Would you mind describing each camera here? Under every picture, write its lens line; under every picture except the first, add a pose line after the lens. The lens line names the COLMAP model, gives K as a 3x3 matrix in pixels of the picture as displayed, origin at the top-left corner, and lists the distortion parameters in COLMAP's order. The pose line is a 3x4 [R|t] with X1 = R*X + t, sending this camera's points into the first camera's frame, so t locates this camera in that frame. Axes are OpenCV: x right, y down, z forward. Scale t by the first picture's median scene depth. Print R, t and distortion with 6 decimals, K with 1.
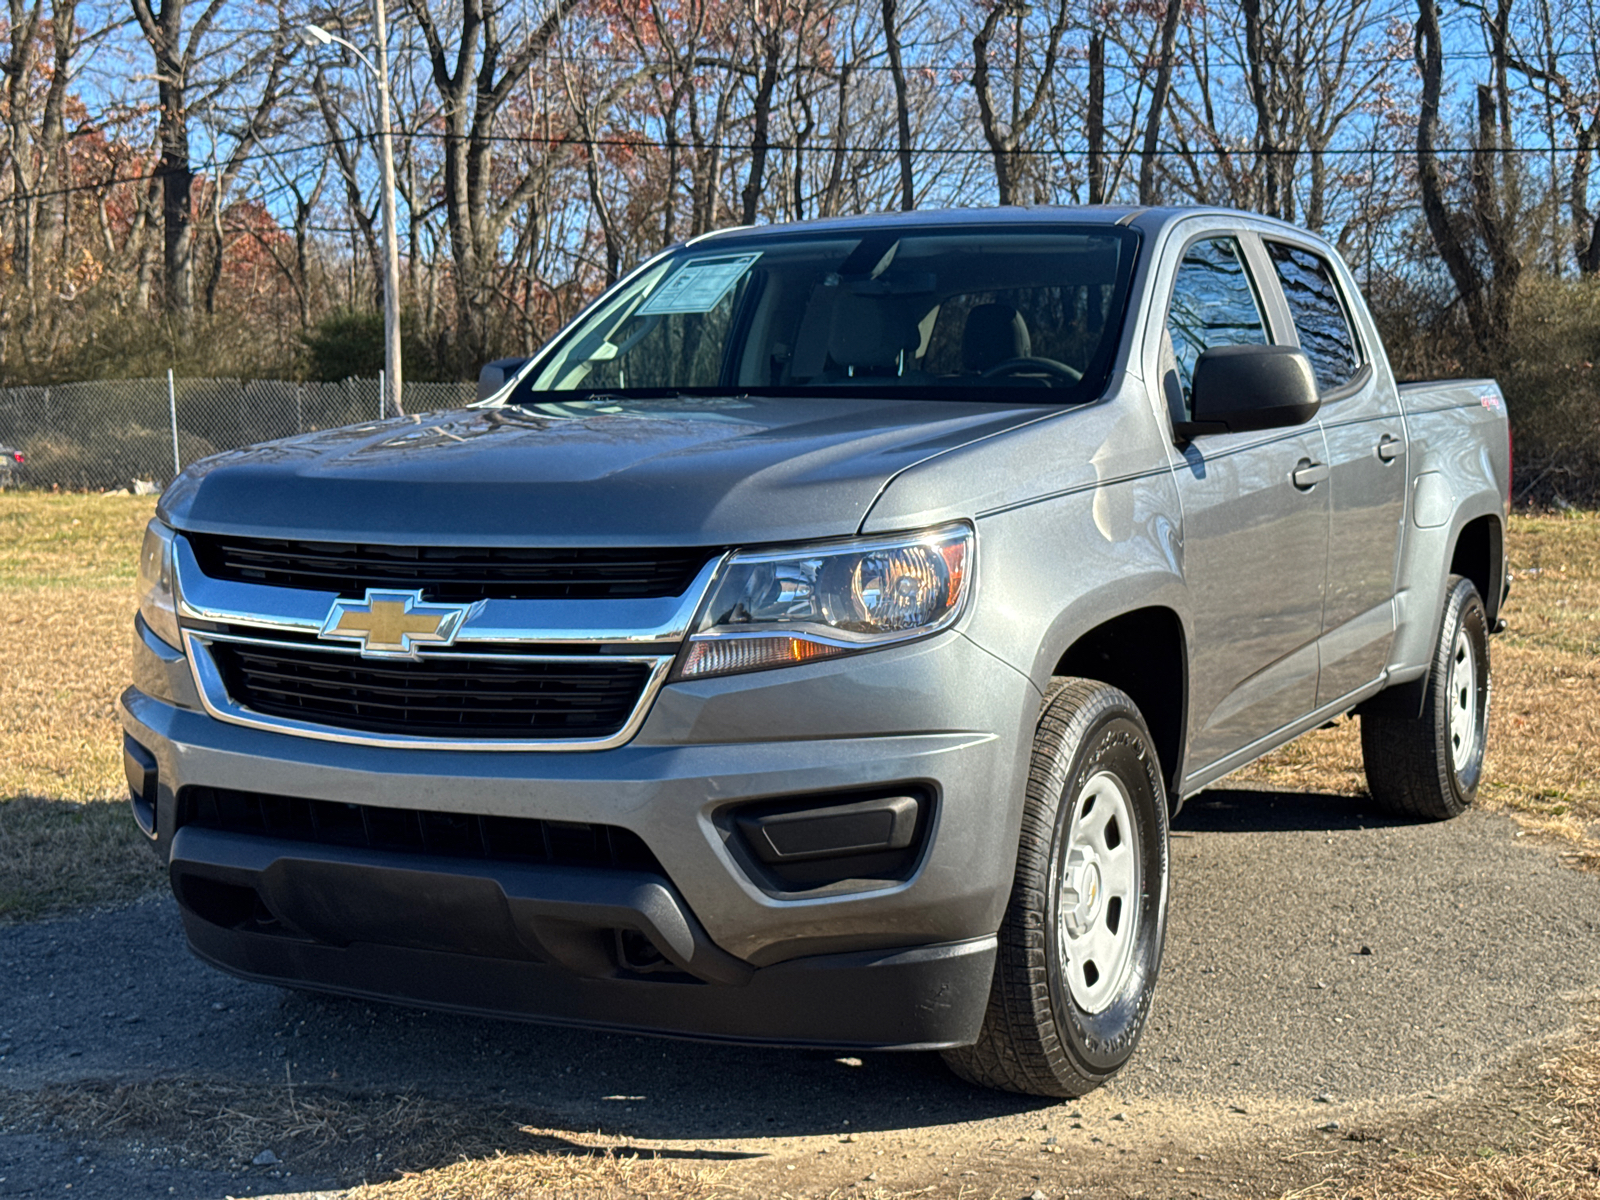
lens RADIAL K [[2241.4, 0, 812.3], [0, 2241.4, 601.8], [0, 0, 1]] dist [0.209186, -0.470455]
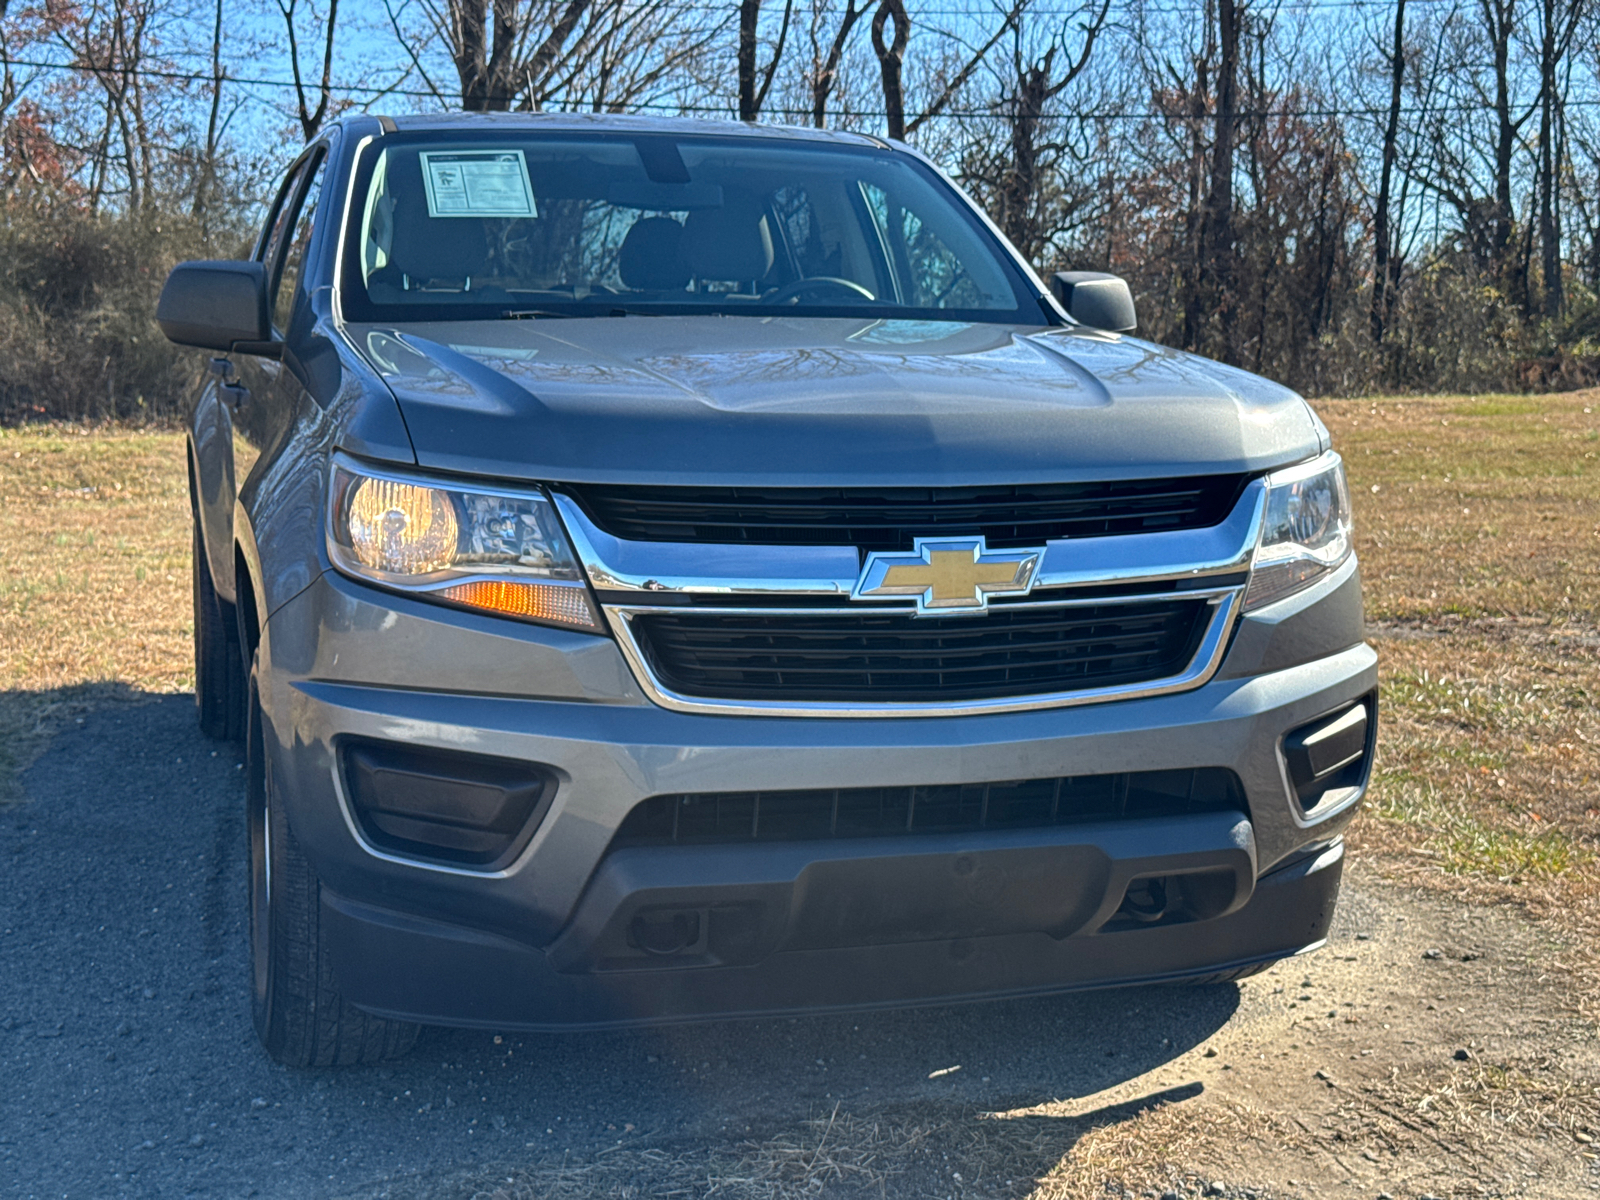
lens RADIAL K [[2241.1, 0, 789.6], [0, 2241.1, 595.7], [0, 0, 1]] dist [0.207450, -0.462879]
pose [[0.724464, -0.076745, 0.685027, -0.690061], [0.053720, 0.997046, 0.054888, -0.028301], [-0.687216, -0.002965, 0.726447, 0.336880]]
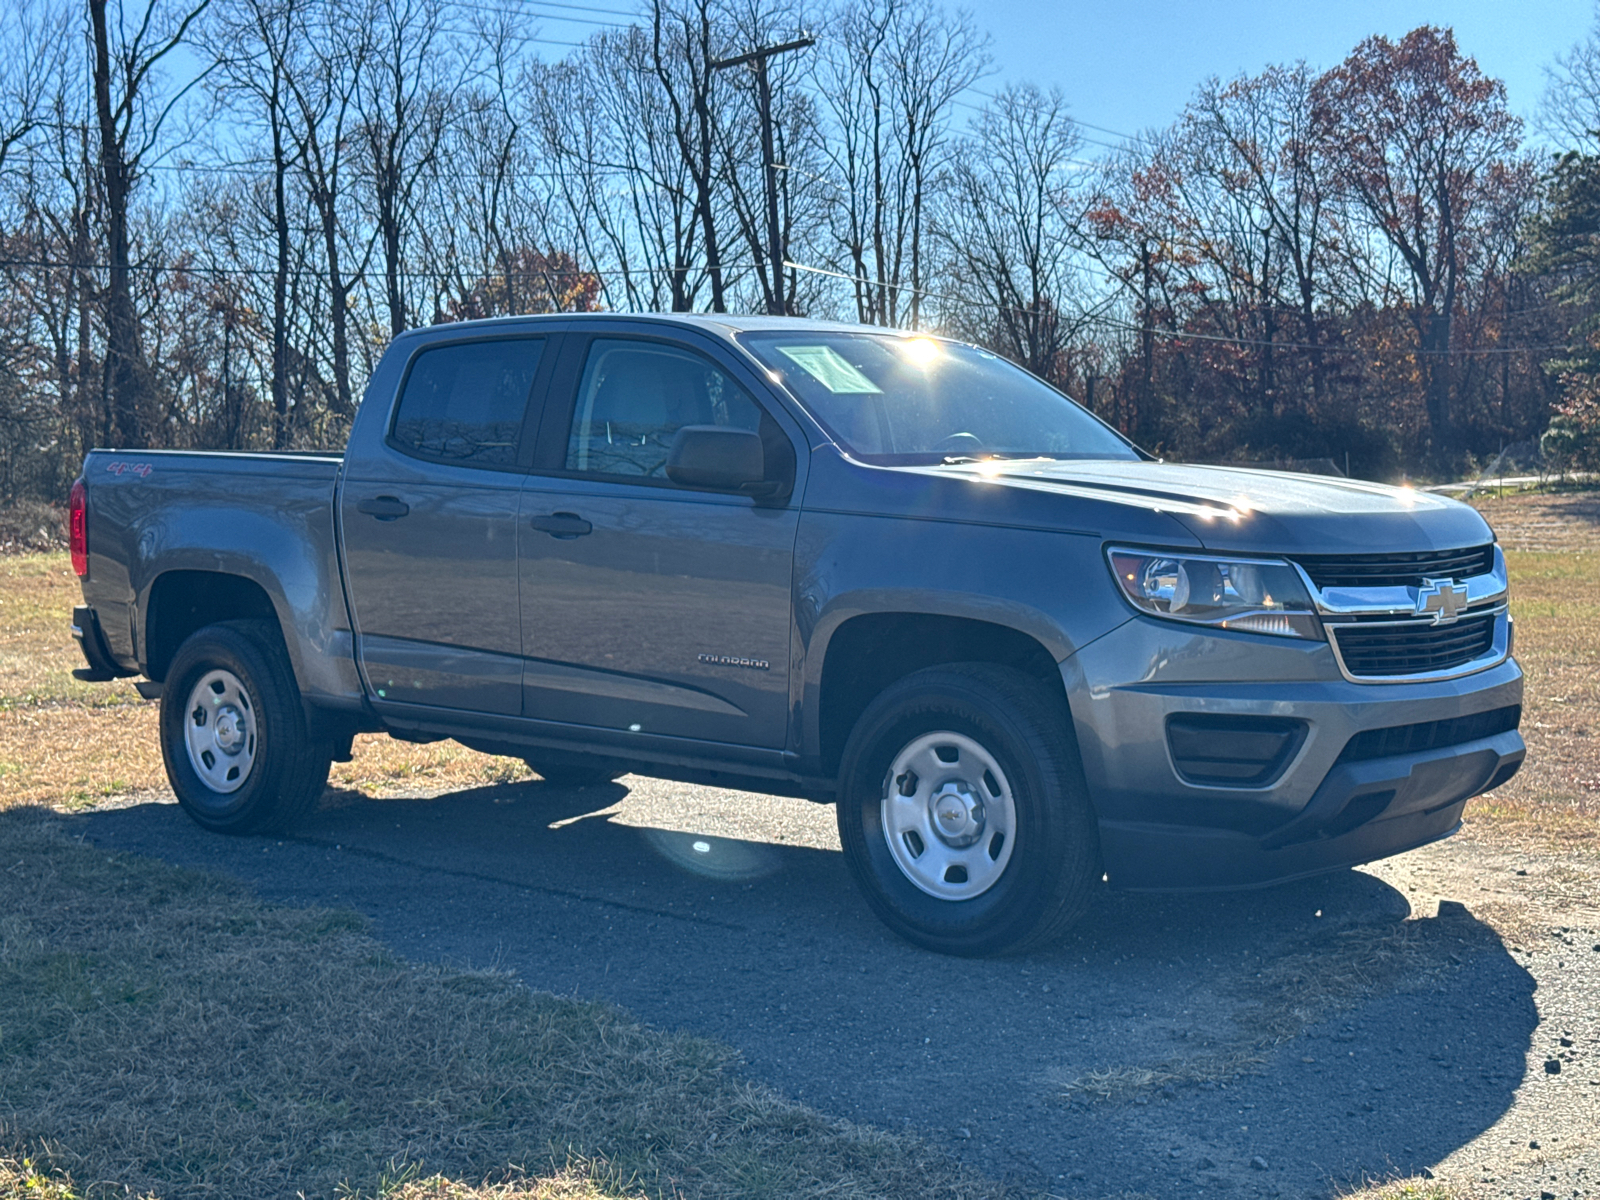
lens RADIAL K [[2234.4, 0, 823.1], [0, 2234.4, 598.8], [0, 0, 1]] dist [0.175909, -0.337617]
pose [[0.245274, -0.055688, 0.967853, -1.502183], [0.089580, 0.995380, 0.034570, -0.070142], [-0.965306, 0.078221, 0.249129, 0.848888]]
